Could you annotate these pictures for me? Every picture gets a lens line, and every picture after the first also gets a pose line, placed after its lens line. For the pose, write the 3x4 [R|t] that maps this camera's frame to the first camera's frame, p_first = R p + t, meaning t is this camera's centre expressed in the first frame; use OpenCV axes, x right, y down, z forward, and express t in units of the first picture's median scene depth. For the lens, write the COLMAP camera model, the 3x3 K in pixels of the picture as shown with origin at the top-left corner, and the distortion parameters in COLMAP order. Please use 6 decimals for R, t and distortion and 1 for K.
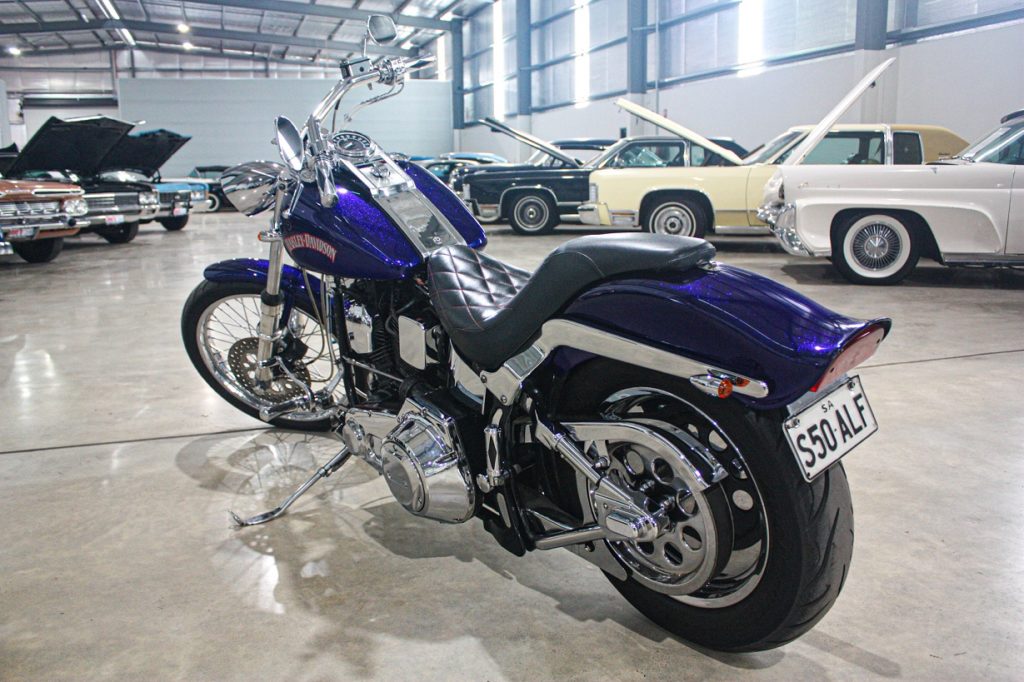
lens RADIAL K [[841.2, 0, 502.2], [0, 841.2, 341.1], [0, 0, 1]] dist [-0.174528, 0.151148]
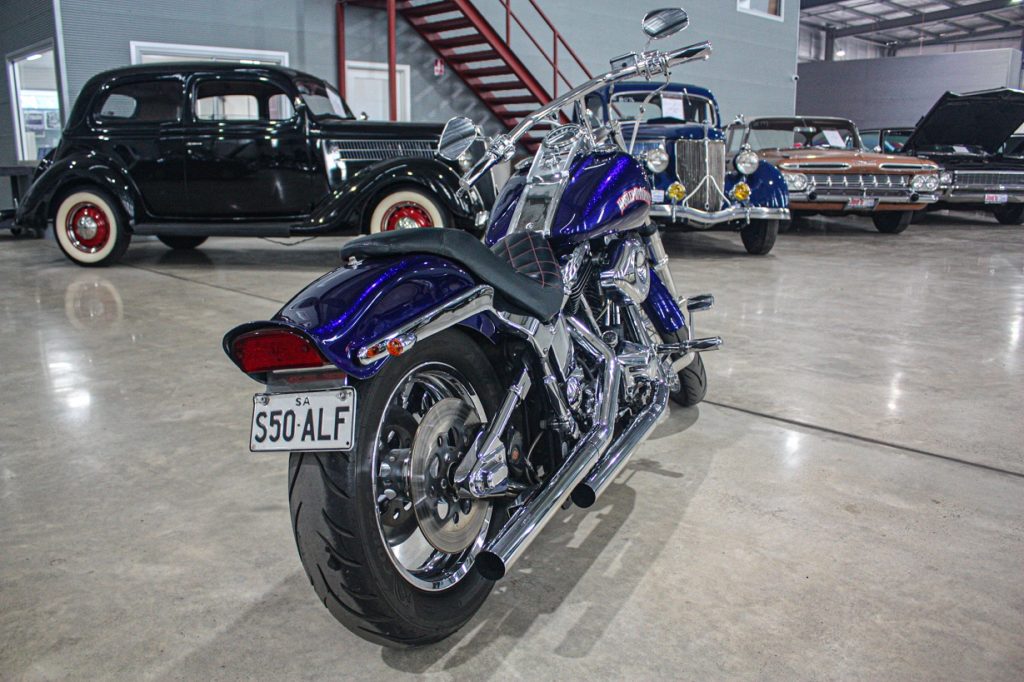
lens RADIAL K [[841.2, 0, 502.2], [0, 841.2, 341.1], [0, 0, 1]] dist [-0.174528, 0.151148]
pose [[0.439929, 0.204264, -0.874493, 1.373105], [-0.174575, 0.974663, 0.139839, -0.182165], [0.880901, 0.091145, 0.464442, 0.700677]]
